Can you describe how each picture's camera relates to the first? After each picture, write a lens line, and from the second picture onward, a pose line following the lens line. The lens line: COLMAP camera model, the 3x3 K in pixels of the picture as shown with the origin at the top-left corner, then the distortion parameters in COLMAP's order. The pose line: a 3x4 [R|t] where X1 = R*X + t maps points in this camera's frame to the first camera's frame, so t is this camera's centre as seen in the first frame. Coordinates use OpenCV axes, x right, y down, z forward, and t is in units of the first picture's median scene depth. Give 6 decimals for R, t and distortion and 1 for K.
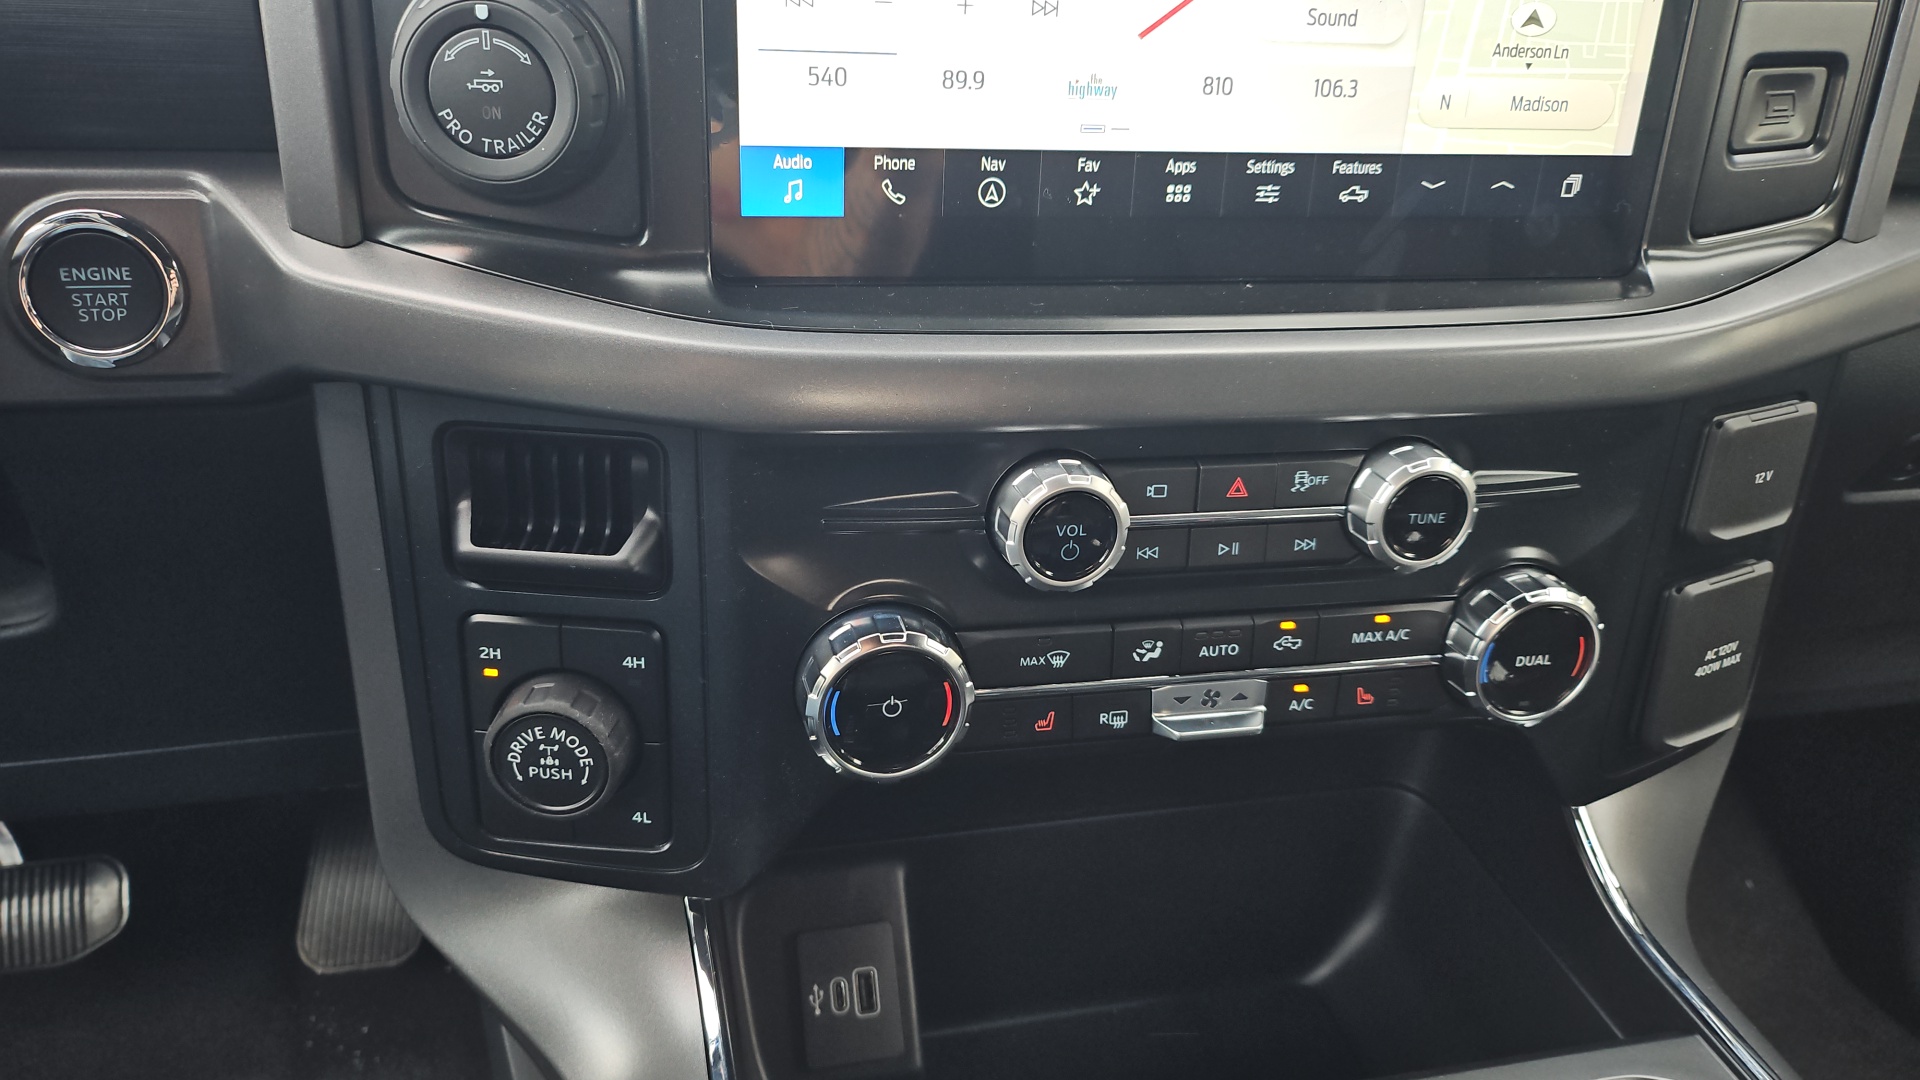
lens RADIAL K [[1351.7, 0, 940.8], [0, 1351.7, 535.3], [0, 0, 1]] dist [0.032196, -0.022574]
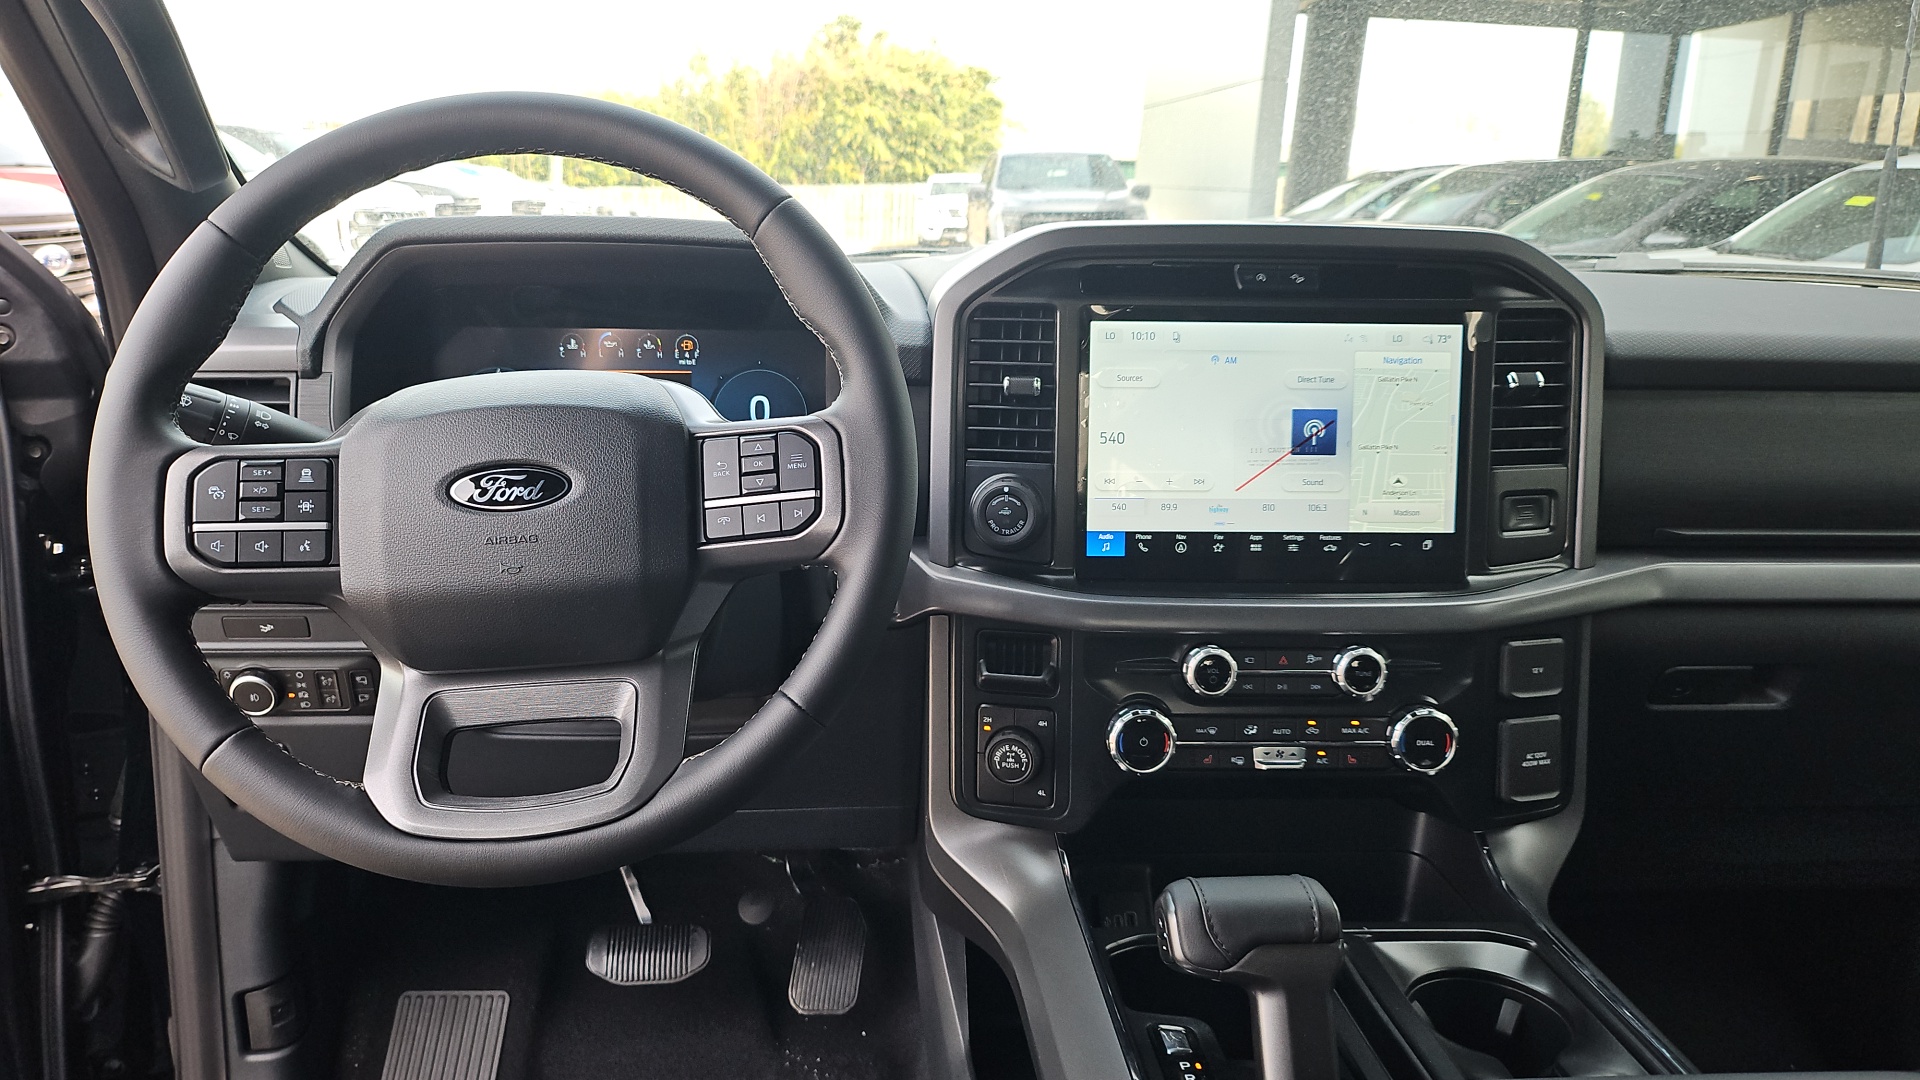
lens RADIAL K [[1351.7, 0, 963.0], [0, 1351.7, 544.4], [0, 0, 1]] dist [0.032196, -0.022574]
pose [[0.987203, -0.012033, -0.159015, 0.035926], [-0.033680, 0.958924, -0.281658, 0.475980], [0.155873, 0.283409, 0.946247, -1.492227]]
